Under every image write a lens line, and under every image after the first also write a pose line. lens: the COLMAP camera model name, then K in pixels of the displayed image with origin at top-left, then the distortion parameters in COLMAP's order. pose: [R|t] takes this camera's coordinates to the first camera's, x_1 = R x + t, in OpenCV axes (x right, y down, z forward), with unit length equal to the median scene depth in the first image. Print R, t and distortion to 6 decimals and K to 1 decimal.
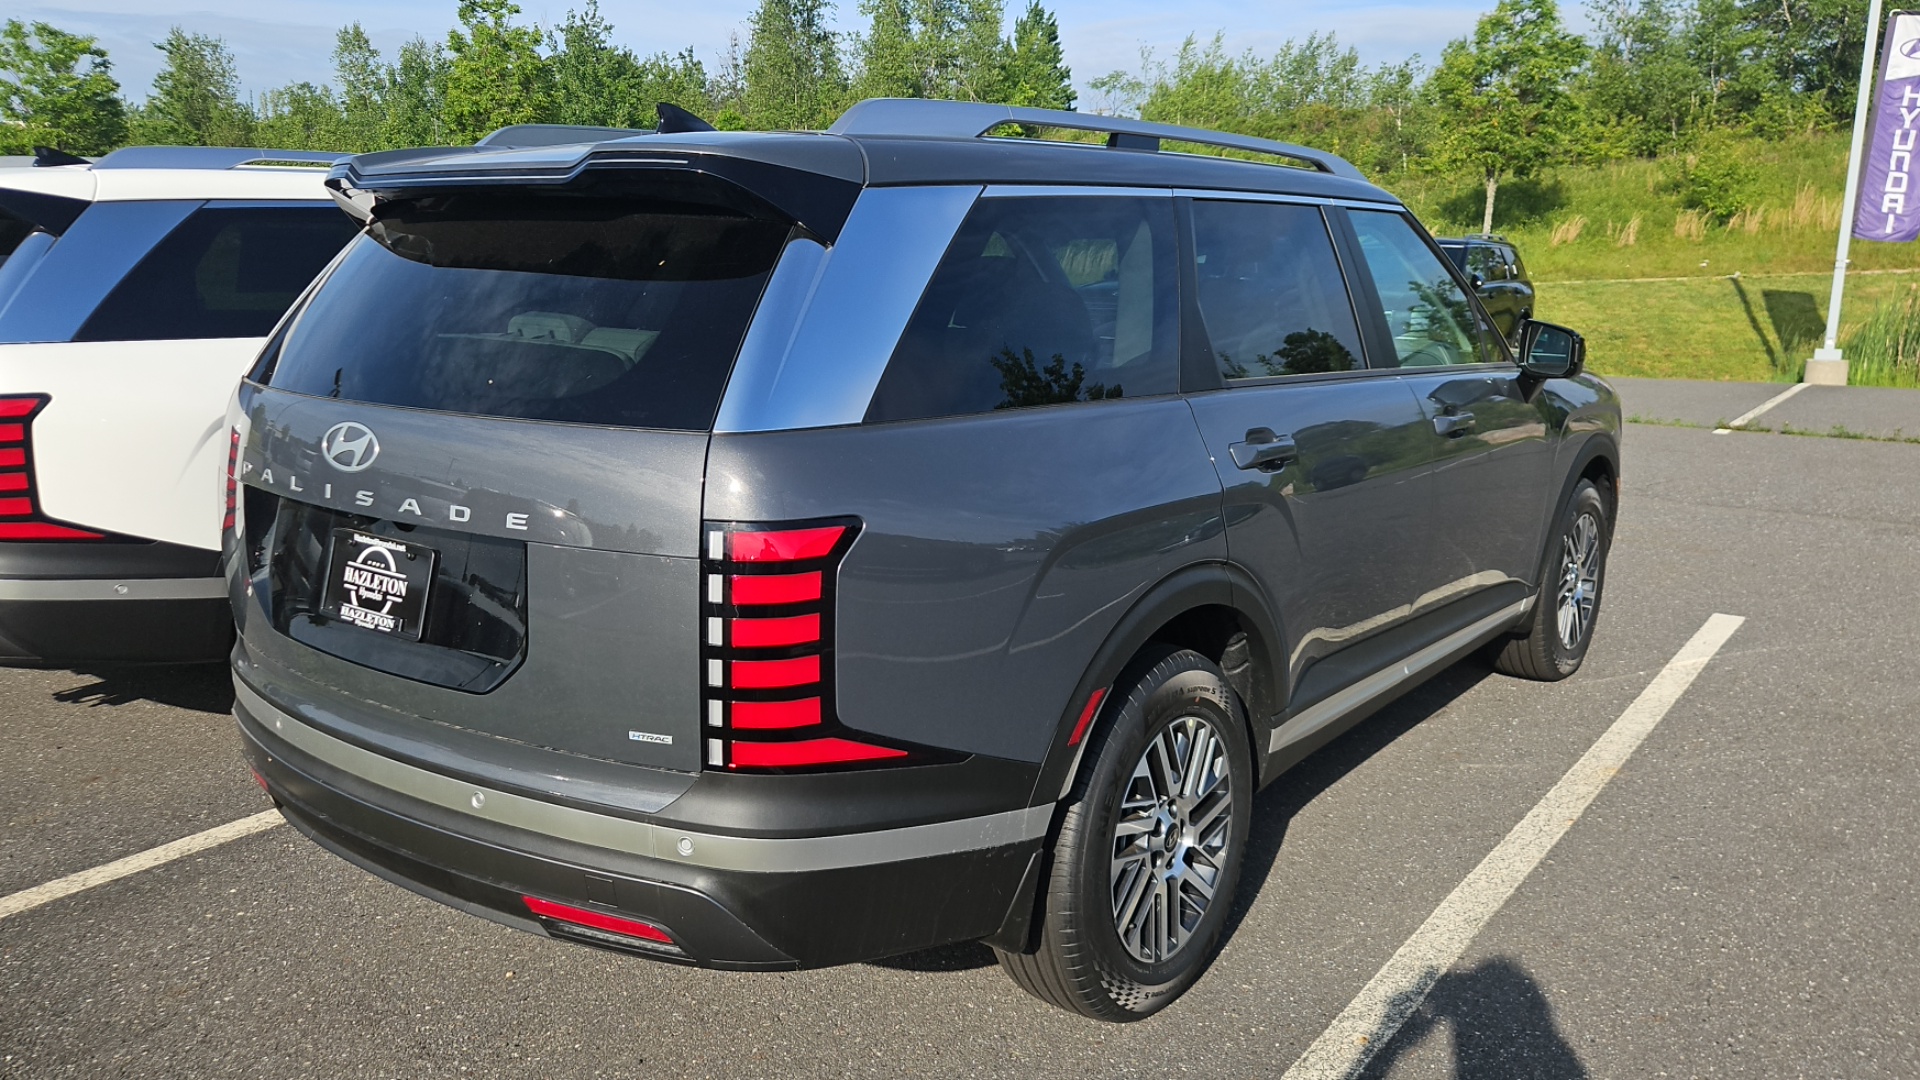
lens RADIAL K [[1409.9, 0, 960.0], [0, 1409.9, 540.0], [0, 0, 1]] dist [0.072273, -0.044636]
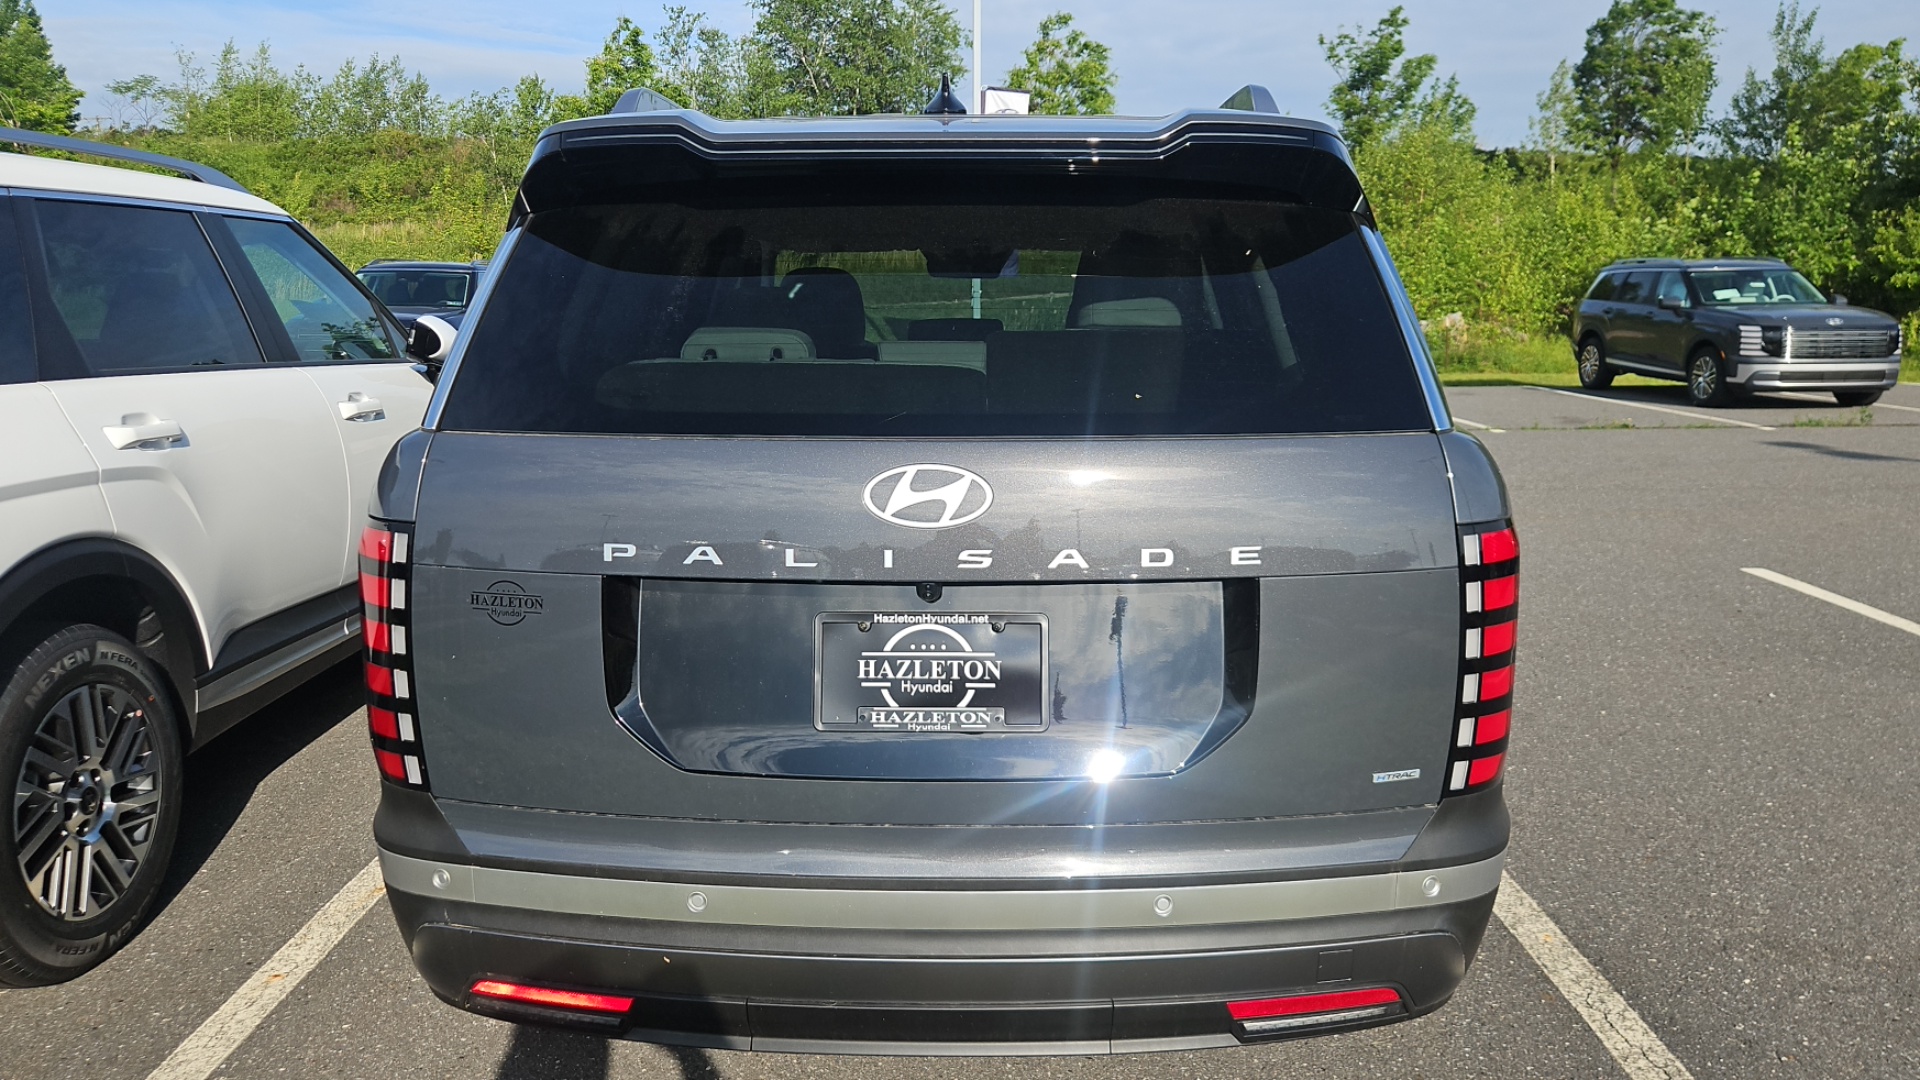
lens RADIAL K [[1409.9, 0, 960.0], [0, 1409.9, 540.0], [0, 0, 1]] dist [0.072273, -0.044636]
pose [[0.807409, -0.112331, 0.579200, -0.505879], [0.125446, 0.991946, 0.017506, -0.031541], [-0.576501, 0.058524, 0.814998, 0.222742]]
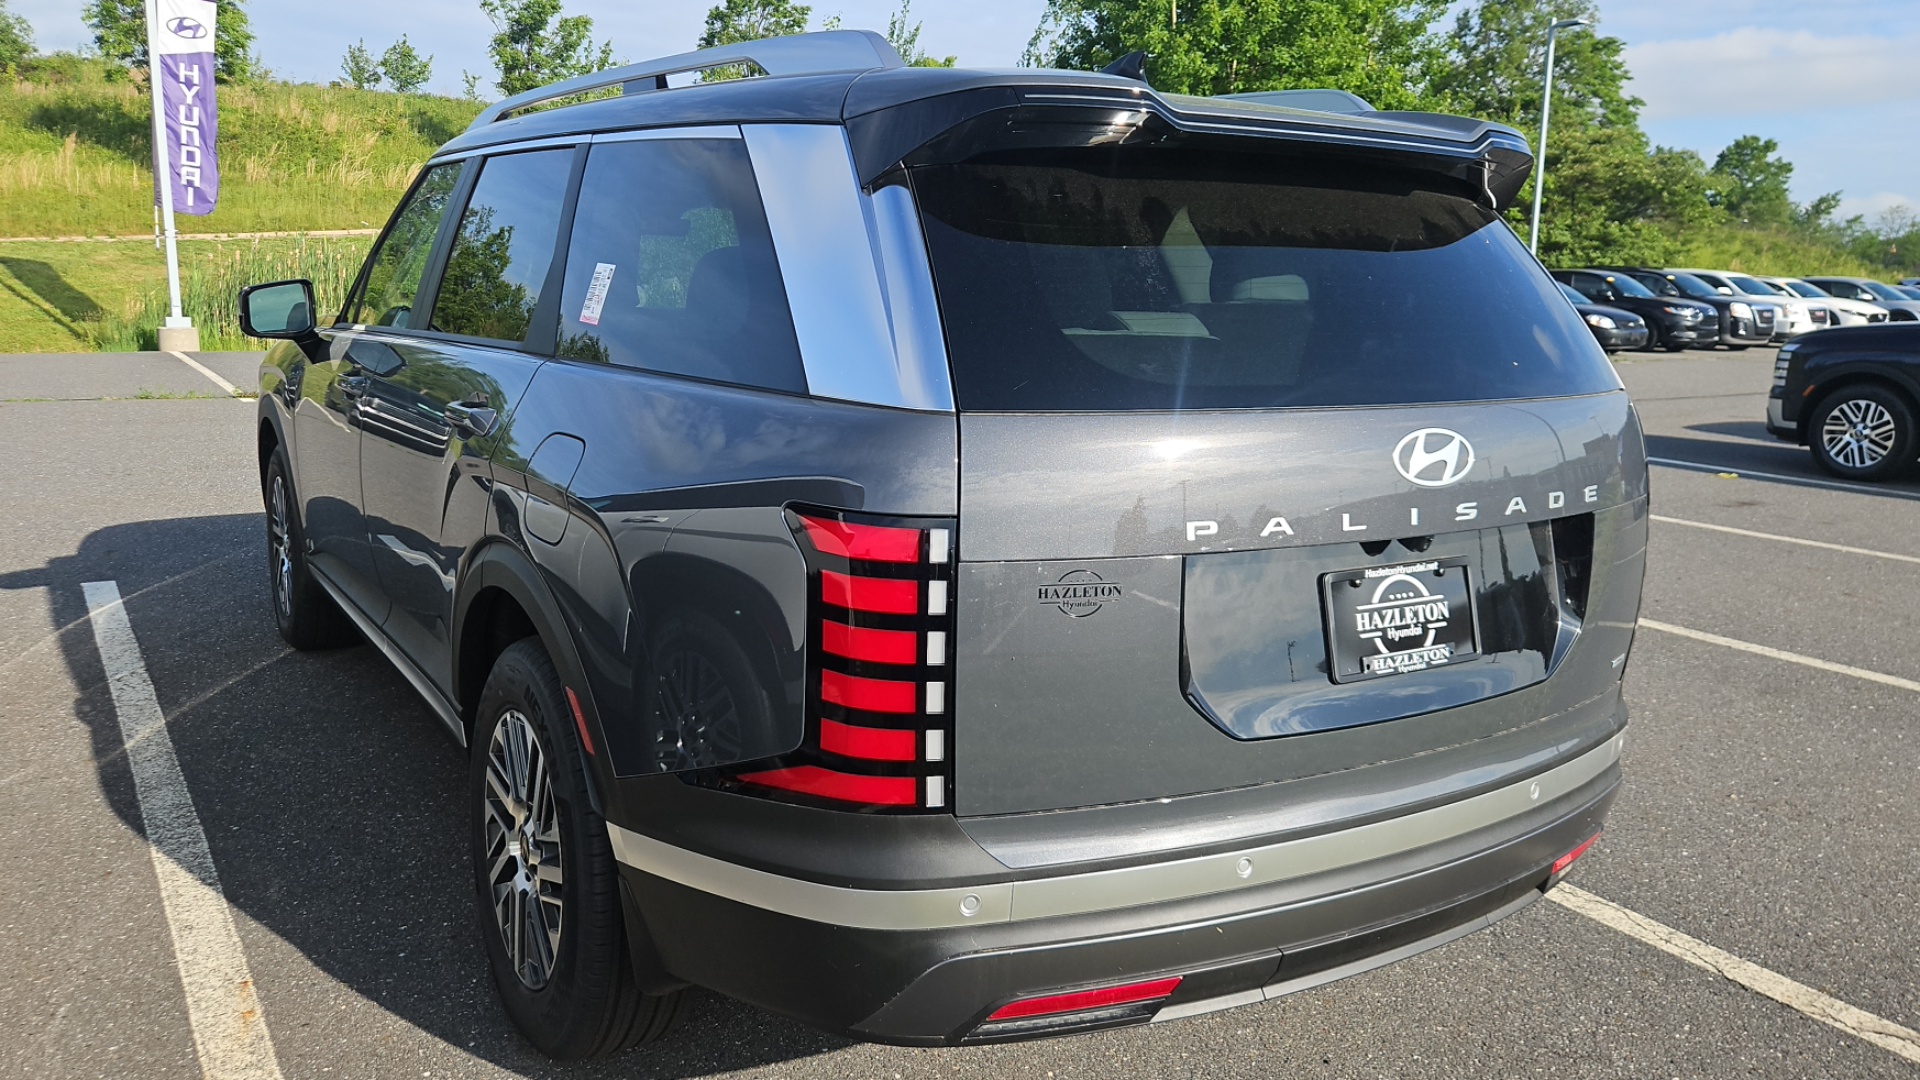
lens RADIAL K [[1409.9, 0, 960.0], [0, 1409.9, 540.0], [0, 0, 1]] dist [0.072273, -0.044636]
pose [[0.342294, -0.178202, 0.922539, -0.772806], [0.157265, 0.978865, 0.130732, -0.101373], [-0.926338, 0.100334, 0.363085, 0.568544]]
